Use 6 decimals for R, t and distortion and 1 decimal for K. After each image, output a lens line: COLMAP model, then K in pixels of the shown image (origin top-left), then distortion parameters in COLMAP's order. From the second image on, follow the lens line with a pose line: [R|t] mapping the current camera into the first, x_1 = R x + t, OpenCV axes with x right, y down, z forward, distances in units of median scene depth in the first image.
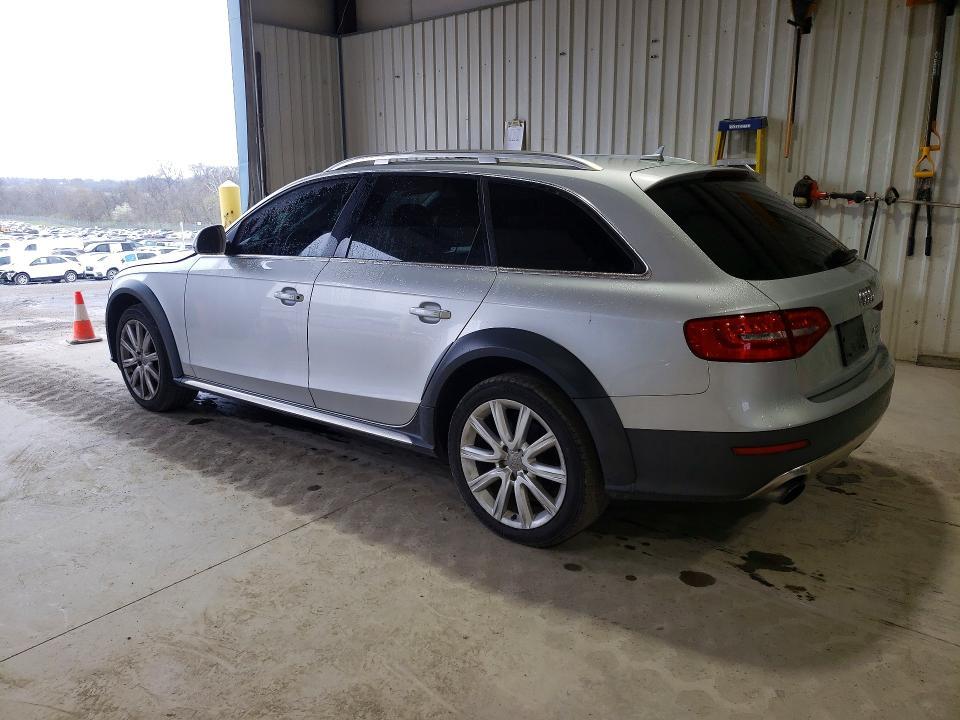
lens RADIAL K [[762.0, 0, 480.0], [0, 762.0, 360.0], [0, 0, 1]] dist [0.088187, -0.112262]
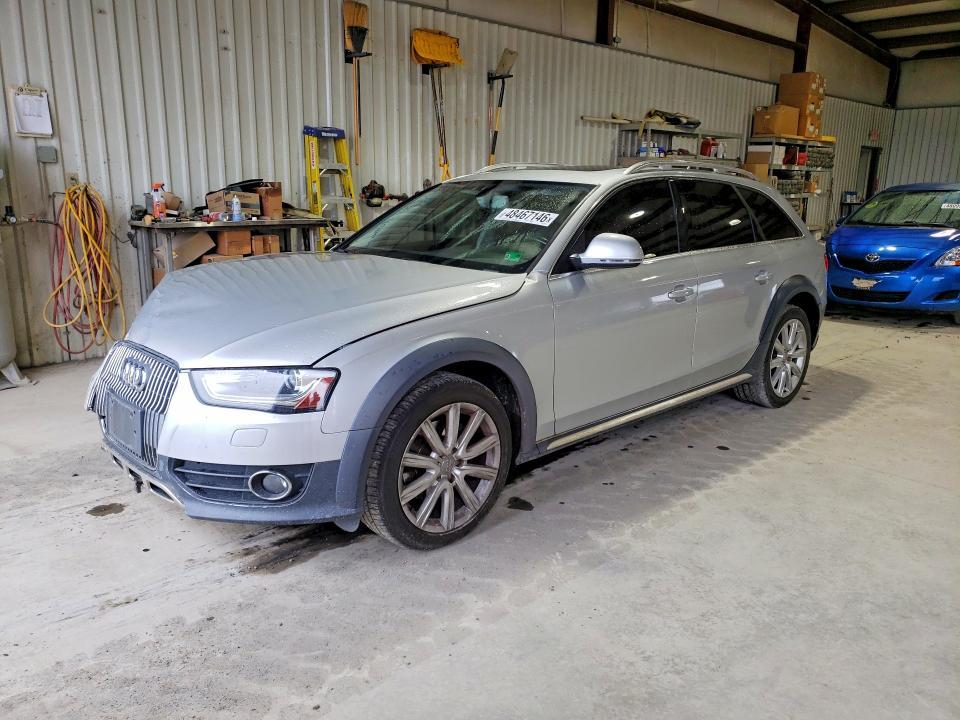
lens RADIAL K [[747.1, 0, 480.0], [0, 747.1, 360.0], [0, 0, 1]] dist [0.016306, 0.007628]
pose [[0.122394, -0.233922, 0.964521, -1.033378], [0.209234, 0.956067, 0.205321, -0.215295], [-0.970176, 0.176680, 0.165961, 0.878112]]
